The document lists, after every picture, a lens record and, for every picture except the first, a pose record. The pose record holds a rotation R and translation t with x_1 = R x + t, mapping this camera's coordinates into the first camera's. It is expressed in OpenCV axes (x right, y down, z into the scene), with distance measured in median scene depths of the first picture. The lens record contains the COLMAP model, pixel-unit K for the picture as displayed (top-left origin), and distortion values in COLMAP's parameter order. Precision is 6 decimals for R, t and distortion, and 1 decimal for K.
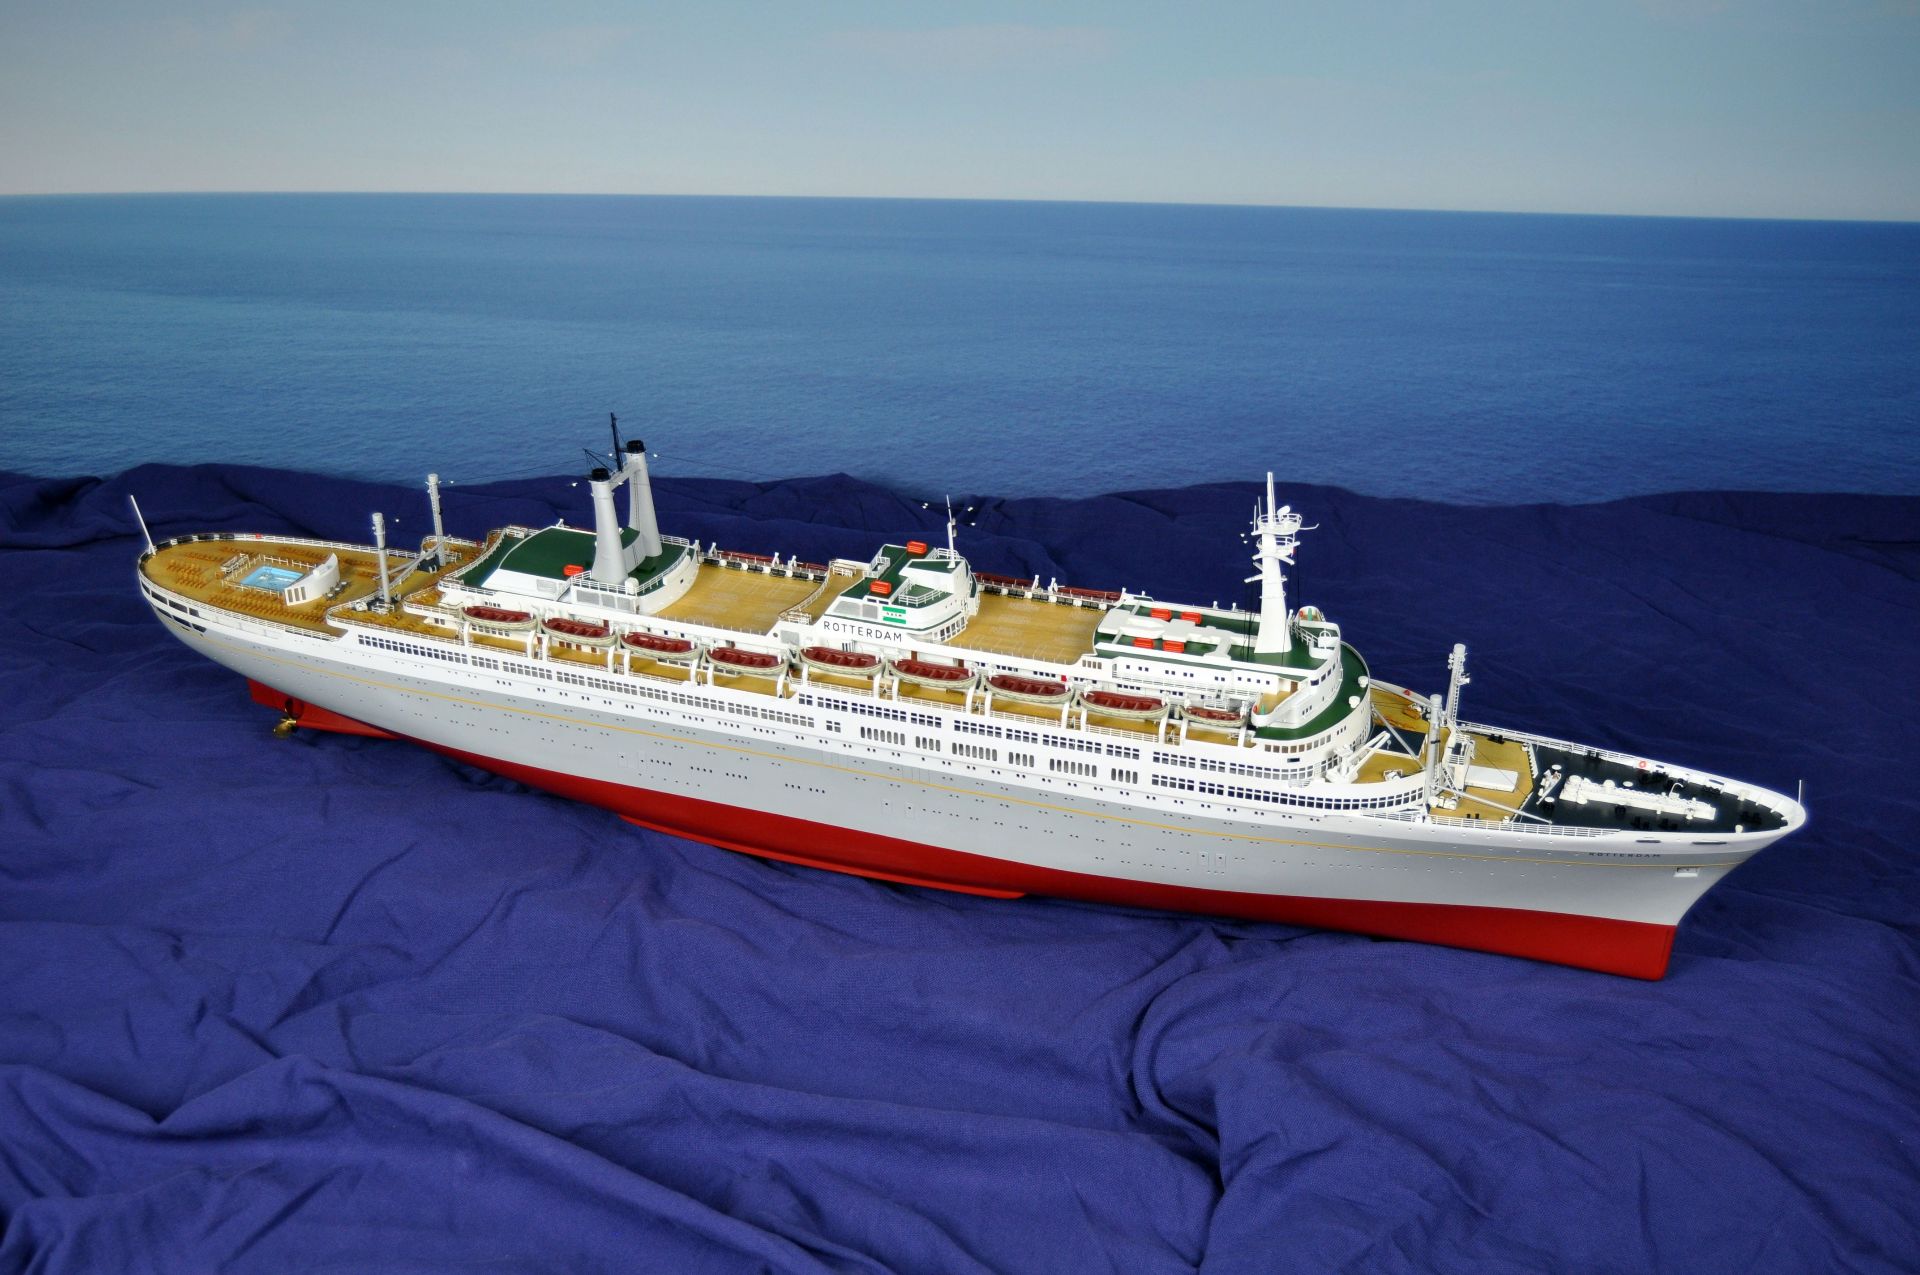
lens RADIAL K [[2127.4, 0, 960.0], [0, 2127.4, 637.5], [0, 0, 1]] dist [-0.033312, 0.011941]
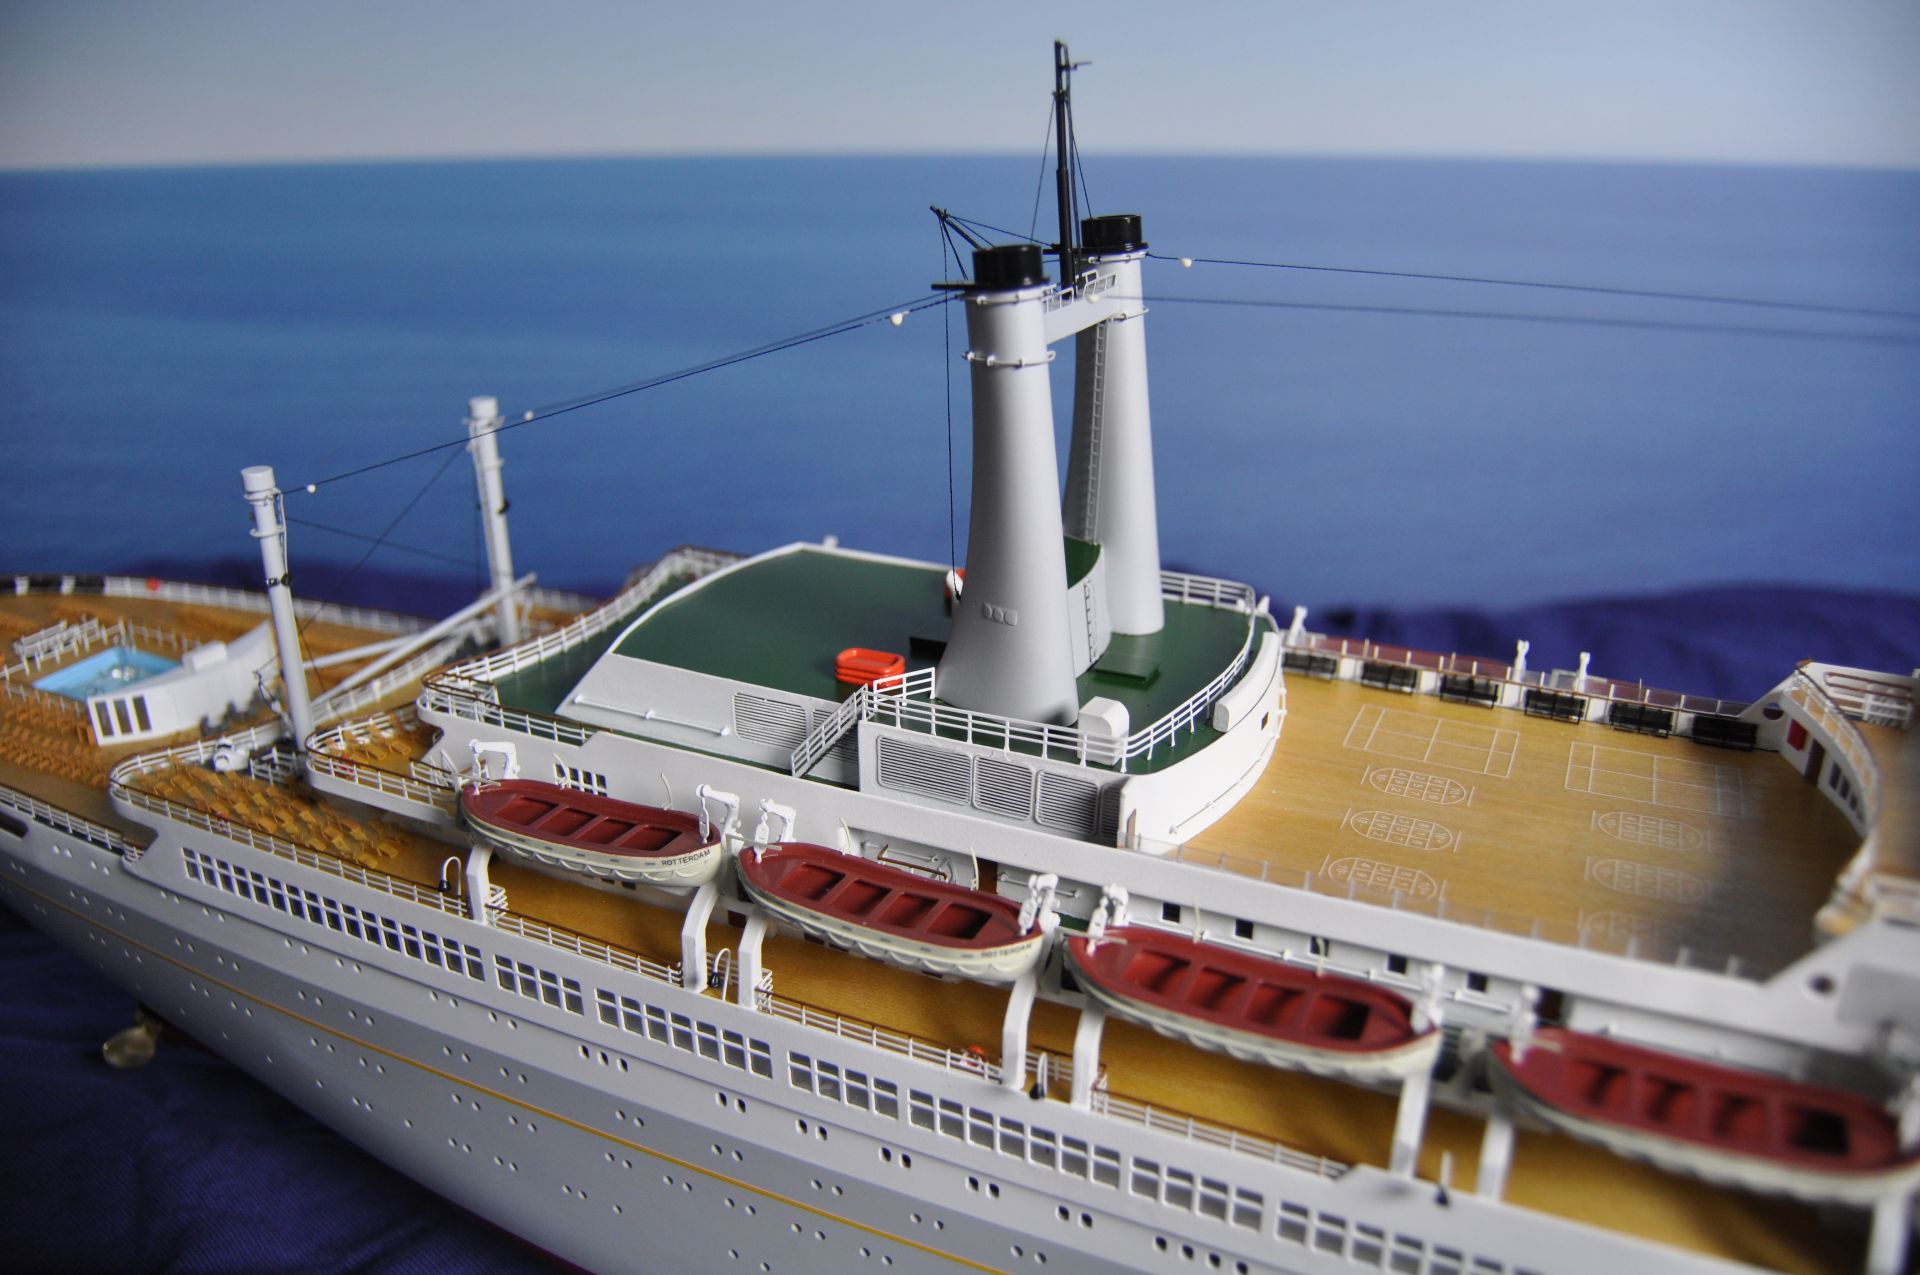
lens RADIAL K [[1488.2, 0, 960.0], [0, 1488.2, 637.5], [0, 0, 1]] dist [-0.084793, 0.005751]
pose [[0.996326, 0.033297, -0.078901, -0.173120], [-0.040382, 0.995126, -0.089966, -0.020585], [0.075521, 0.092822, 0.992815, 0.902828]]
